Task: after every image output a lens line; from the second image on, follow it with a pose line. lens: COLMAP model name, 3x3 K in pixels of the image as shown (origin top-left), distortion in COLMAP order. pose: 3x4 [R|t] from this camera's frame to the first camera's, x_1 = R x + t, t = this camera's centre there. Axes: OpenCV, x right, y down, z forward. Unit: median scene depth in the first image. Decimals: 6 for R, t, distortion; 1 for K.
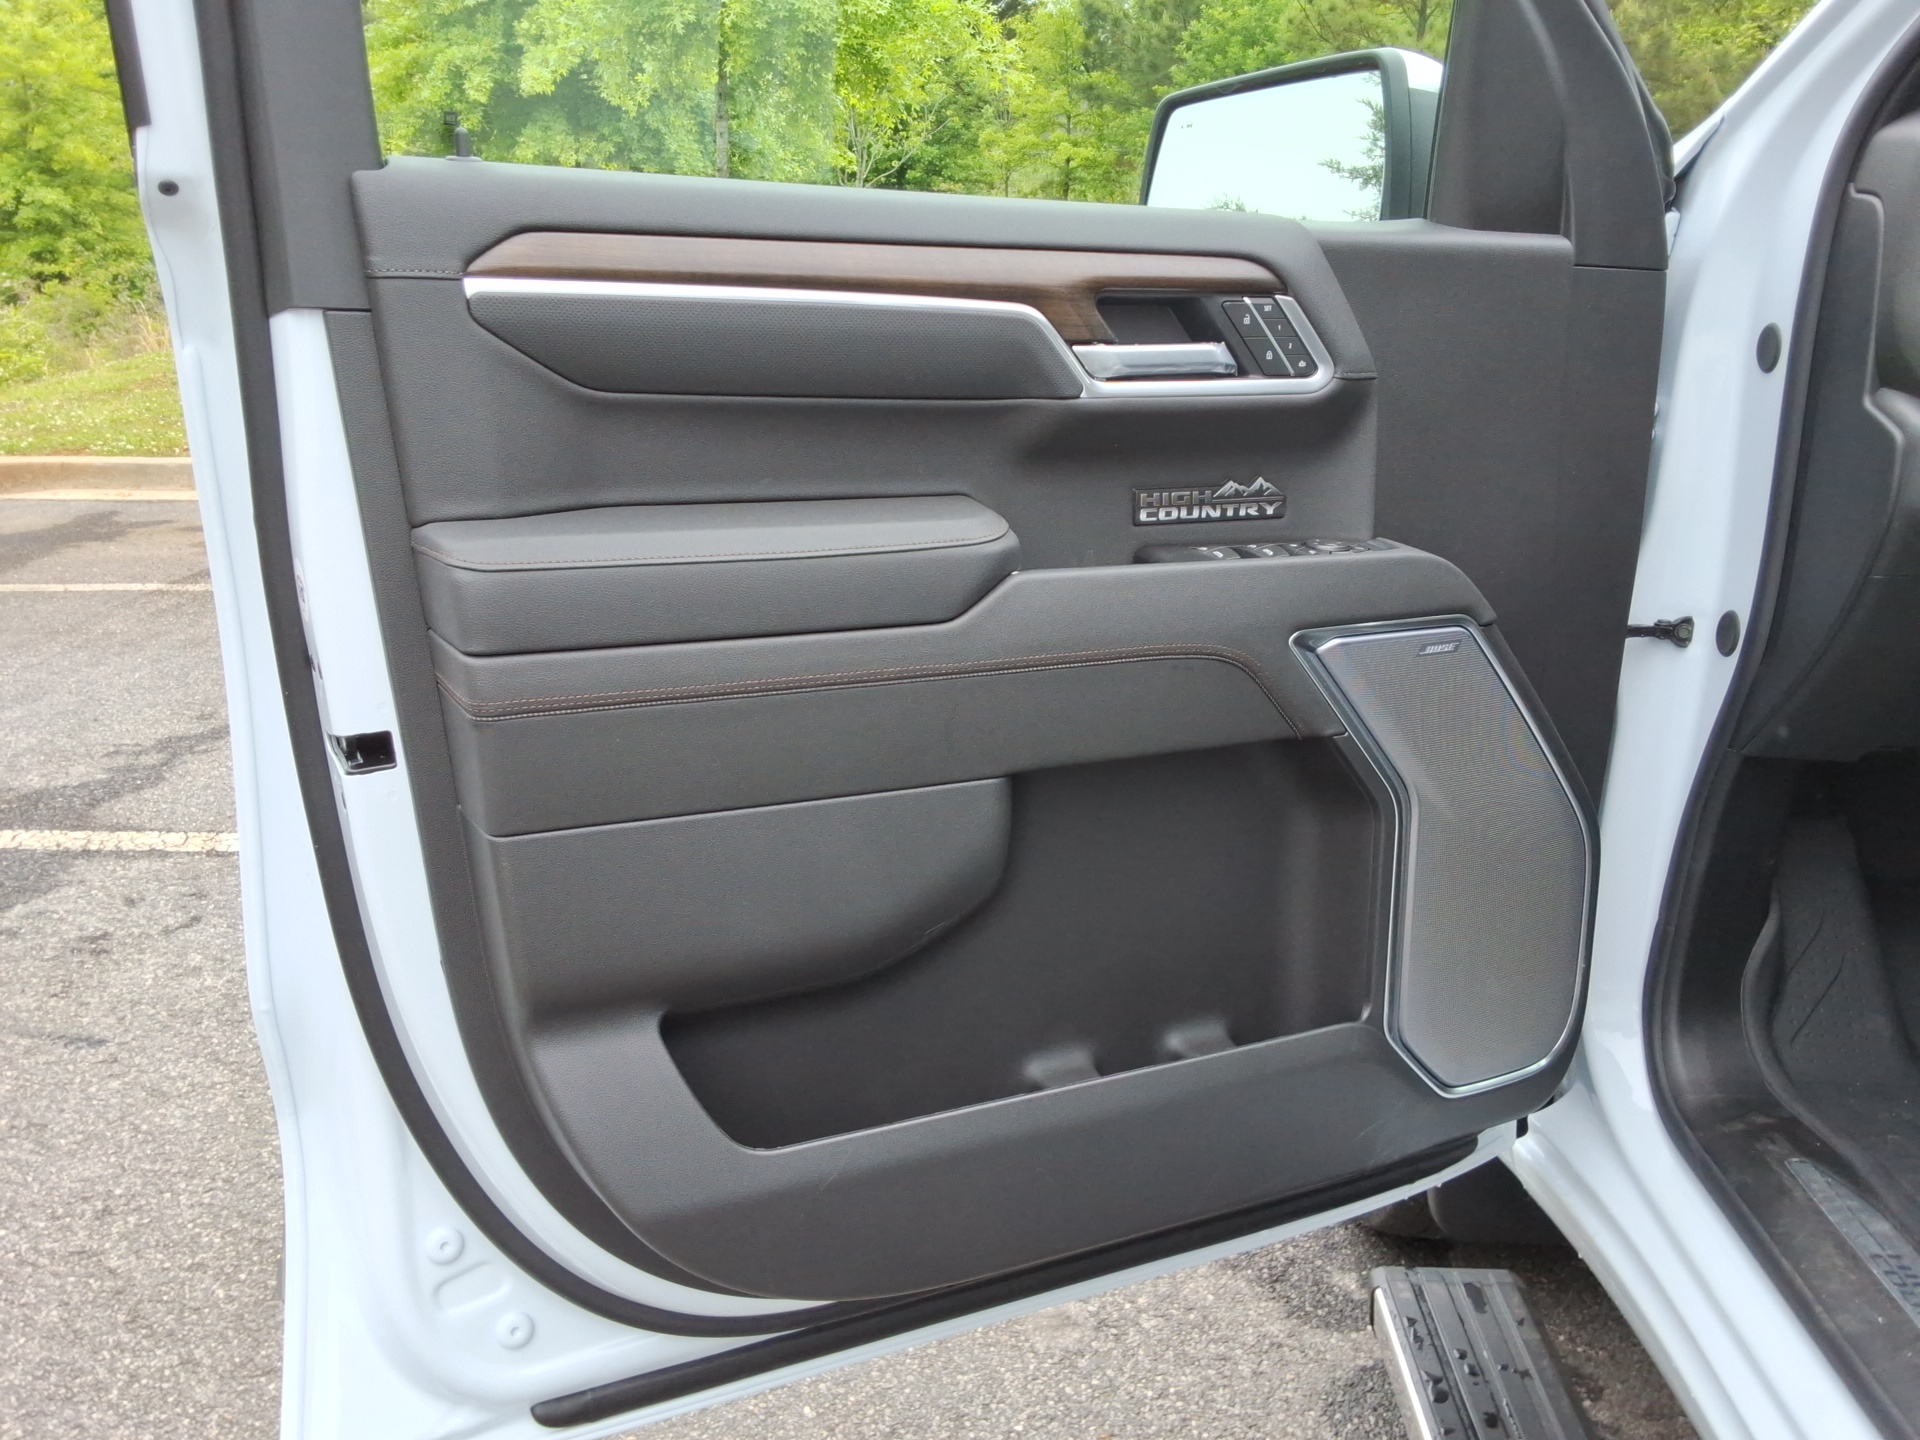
lens RADIAL K [[1534.1, 0, 972.5], [0, 1534.1, 699.1], [0, 0, 1]] dist [0.130720, -0.208975]
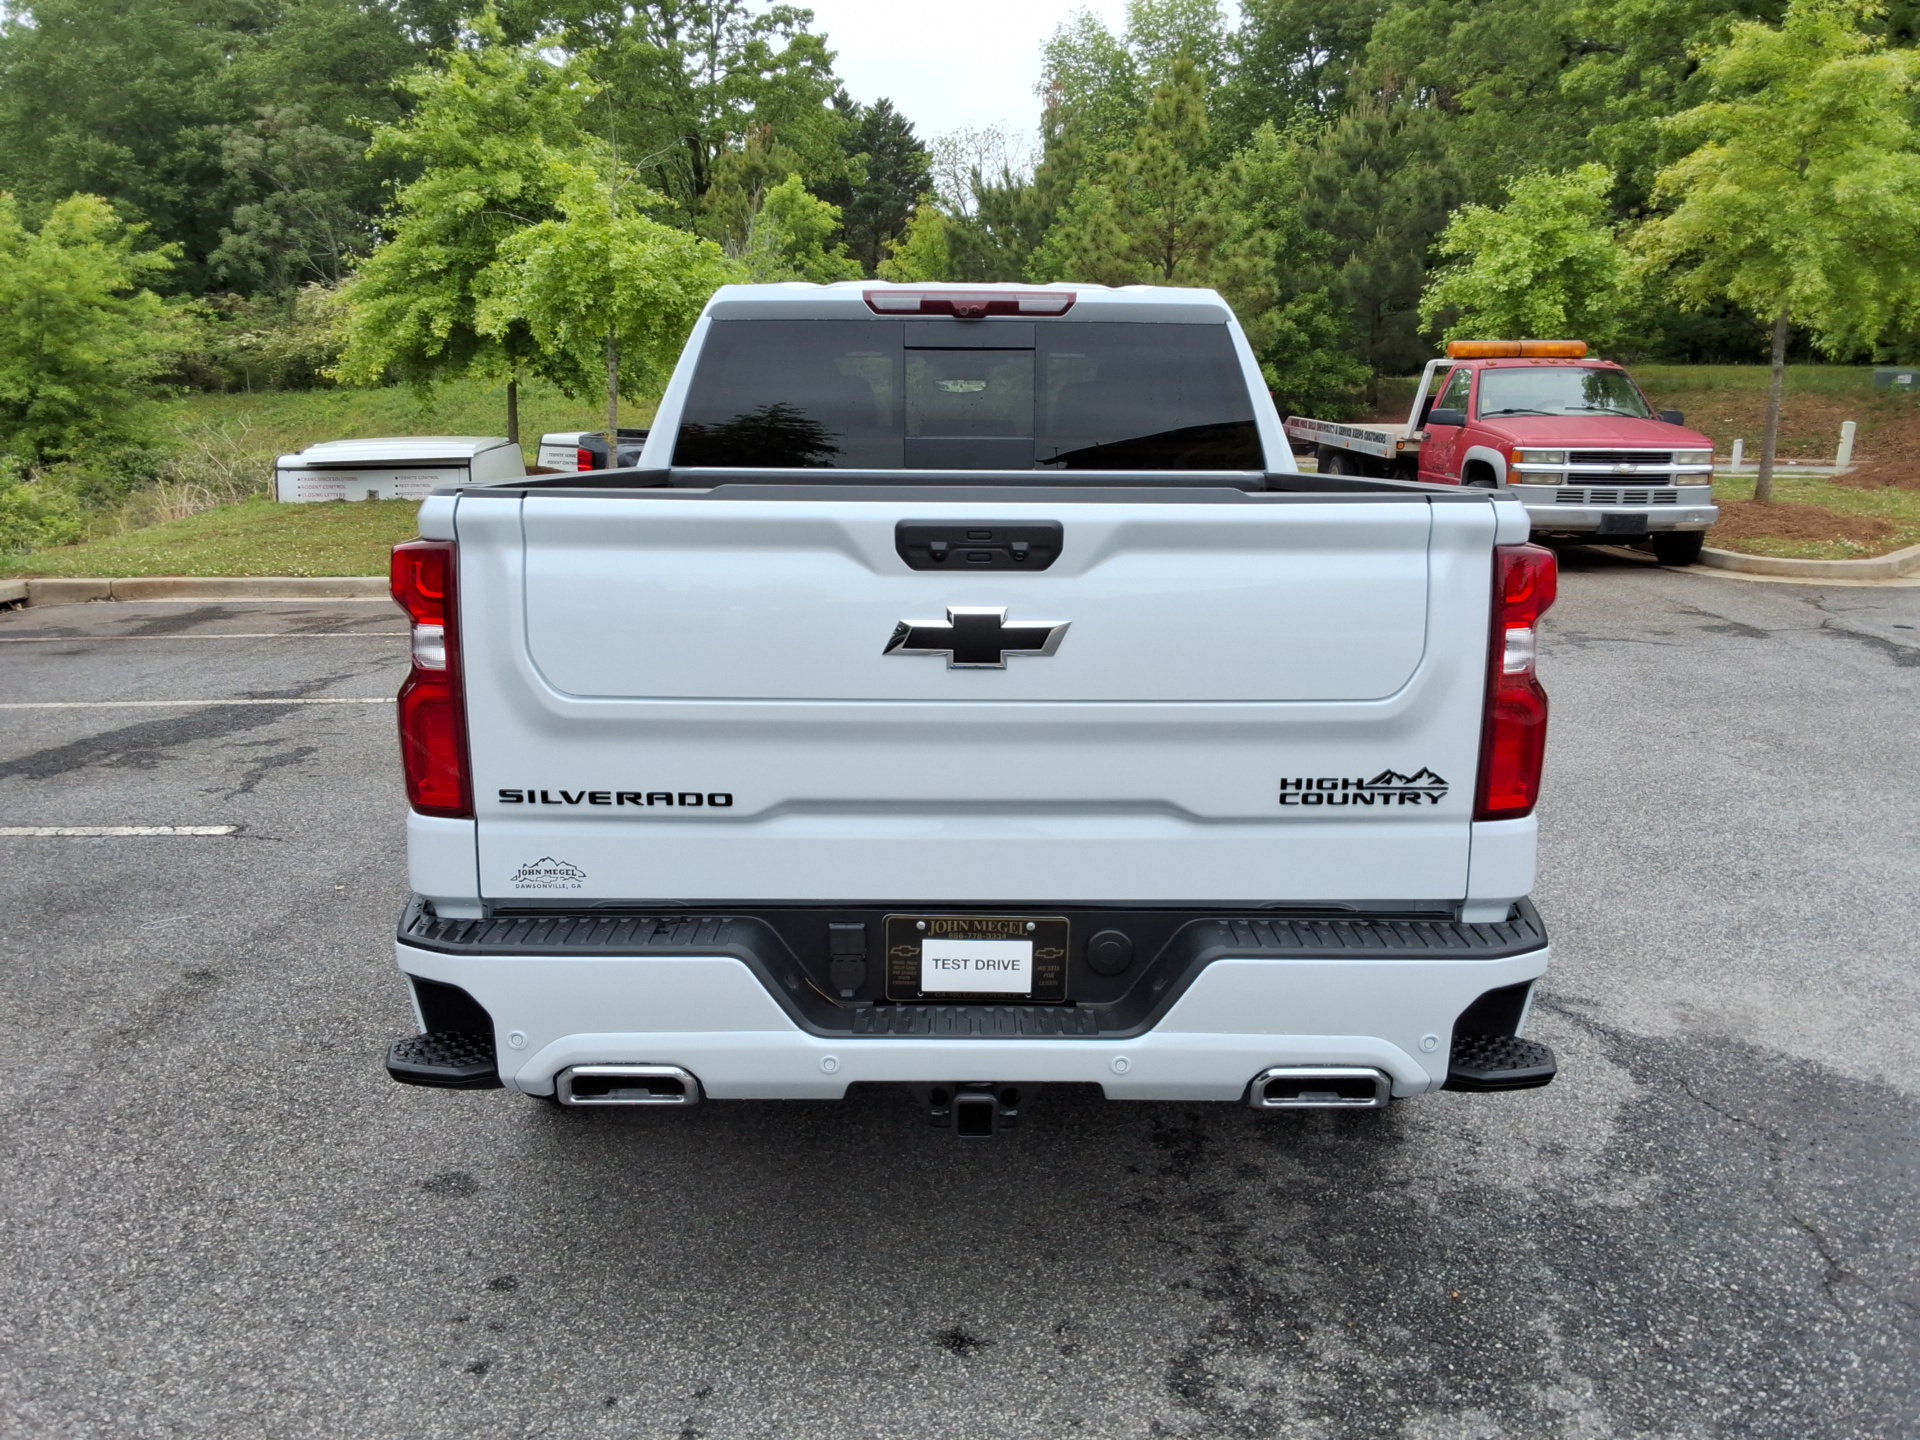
lens RADIAL K [[1544.7, 0, 973.0], [0, 1544.7, 698.2], [0, 0, 1]] dist [0.118433, -0.183228]
pose [[0.998996, -0.011213, 0.043378, 0.047620], [0.015846, 0.994027, -0.107977, 0.048518], [-0.041908, 0.108555, 0.993207, -0.190693]]
